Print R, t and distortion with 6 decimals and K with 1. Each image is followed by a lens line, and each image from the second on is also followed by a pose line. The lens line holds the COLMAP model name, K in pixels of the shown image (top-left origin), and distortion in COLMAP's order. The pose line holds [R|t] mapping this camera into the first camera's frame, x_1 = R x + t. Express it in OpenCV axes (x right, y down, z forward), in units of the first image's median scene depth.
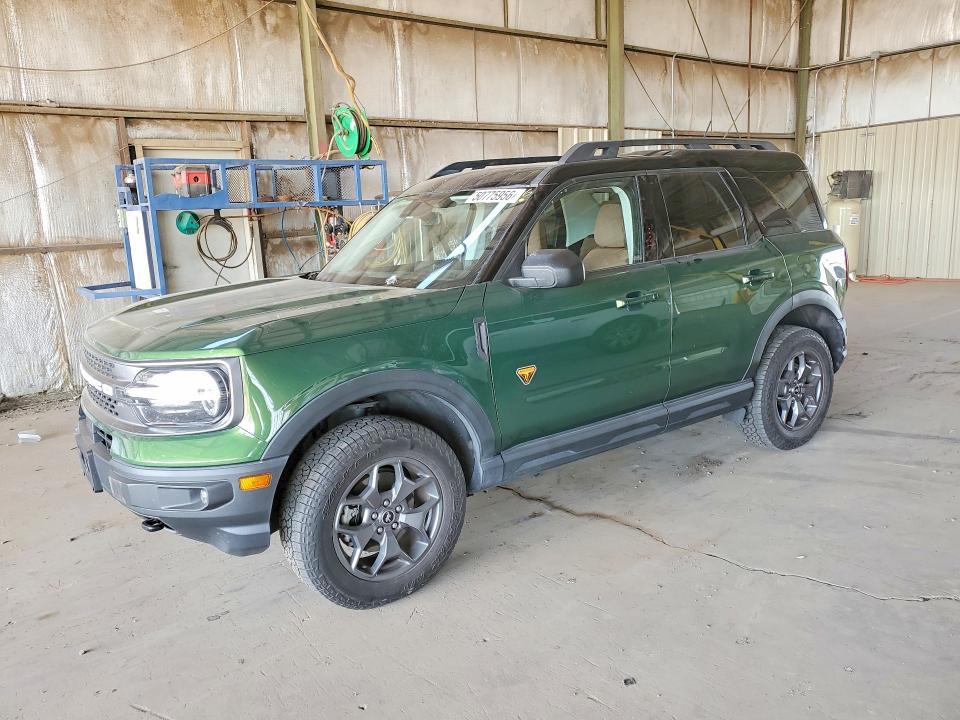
lens RADIAL K [[719.5, 0, 480.0], [0, 719.5, 360.0], [0, 0, 1]] dist [-0.000955, -0.008180]
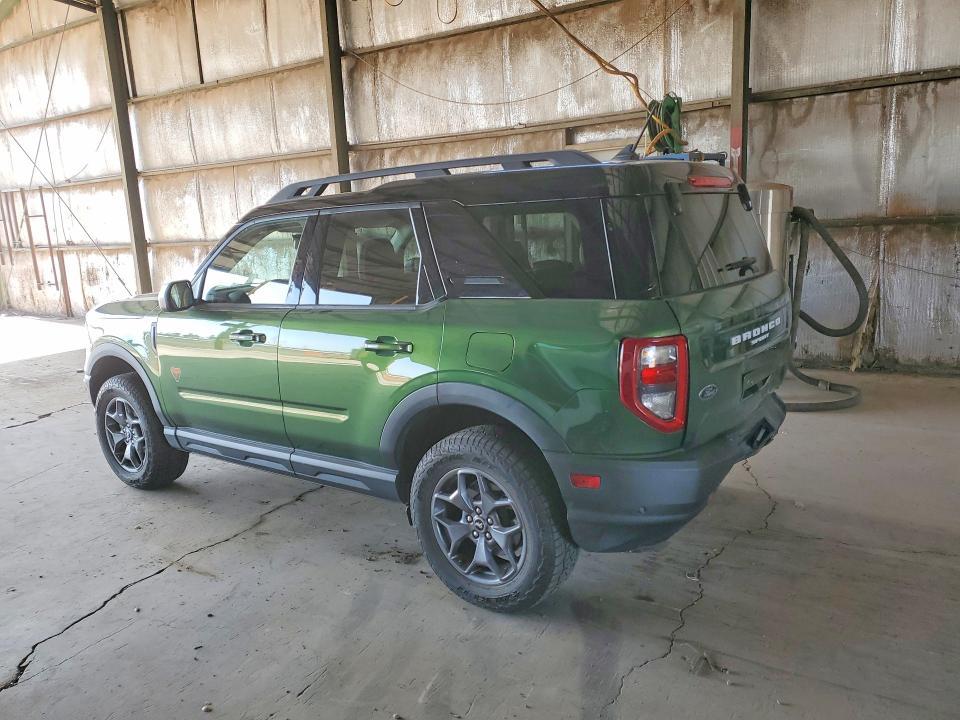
lens RADIAL K [[745.1, 0, 480.0], [0, 745.1, 360.0], [0, 0, 1]] dist [-0.002640, -0.005567]
pose [[0.303392, 0.206194, -0.930289, 0.689037], [-0.152573, 0.974222, 0.166173, -0.145993], [0.940571, 0.091522, 0.327031, 0.494296]]
